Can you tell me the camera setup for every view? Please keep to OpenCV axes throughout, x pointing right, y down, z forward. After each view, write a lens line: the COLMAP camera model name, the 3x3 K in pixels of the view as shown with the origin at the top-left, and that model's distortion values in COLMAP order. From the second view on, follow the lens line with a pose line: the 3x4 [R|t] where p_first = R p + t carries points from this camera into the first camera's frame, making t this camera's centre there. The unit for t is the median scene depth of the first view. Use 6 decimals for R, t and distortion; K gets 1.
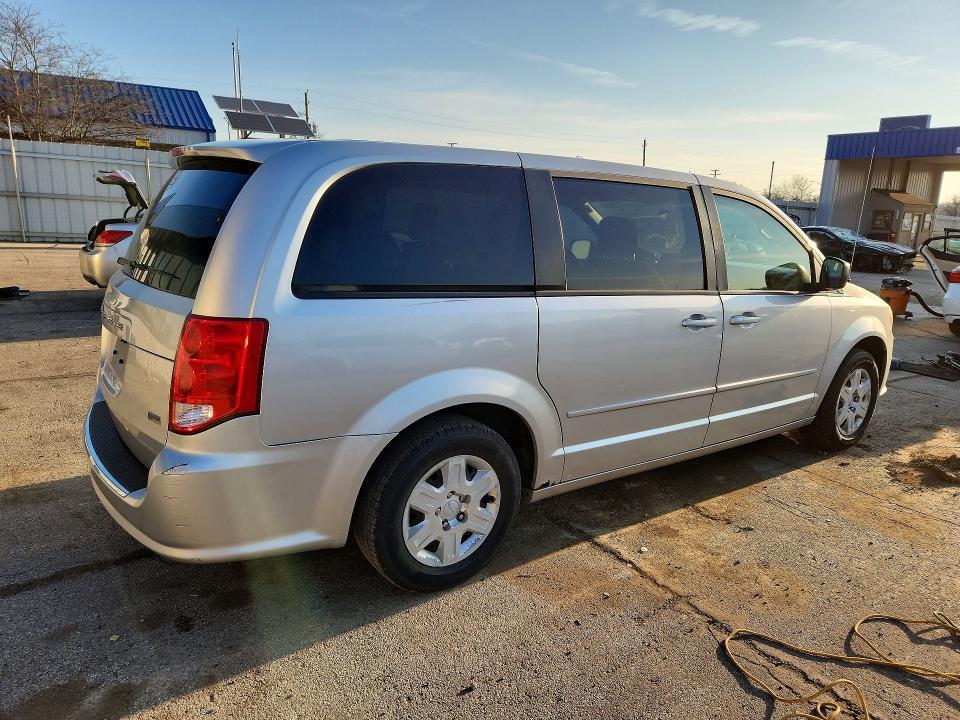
lens RADIAL K [[691.7, 0, 479.2], [0, 691.7, 385.3], [0, 0, 1]] dist [0.029043, 0.000249]
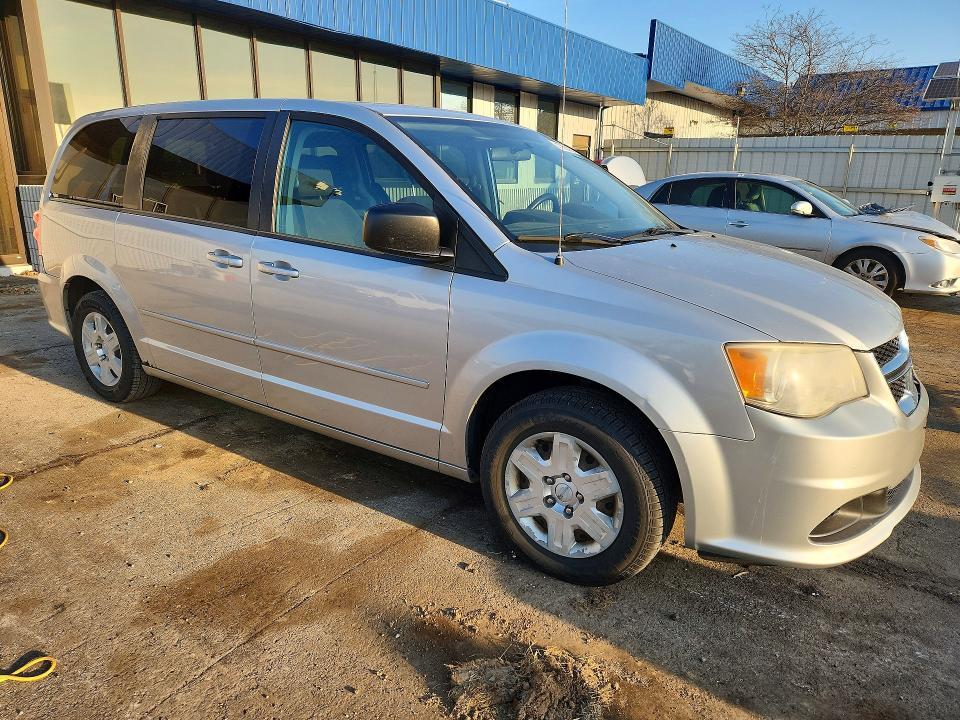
lens RADIAL K [[670.1, 0, 488.1], [0, 670.1, 359.3], [0, 0, 1]] dist [0.004750, 0.000386]
pose [[0.304147, 0.214010, -0.928275, 0.731314], [-0.240572, 0.960110, 0.142526, -0.098209], [0.921748, 0.179968, 0.343500, 0.581417]]
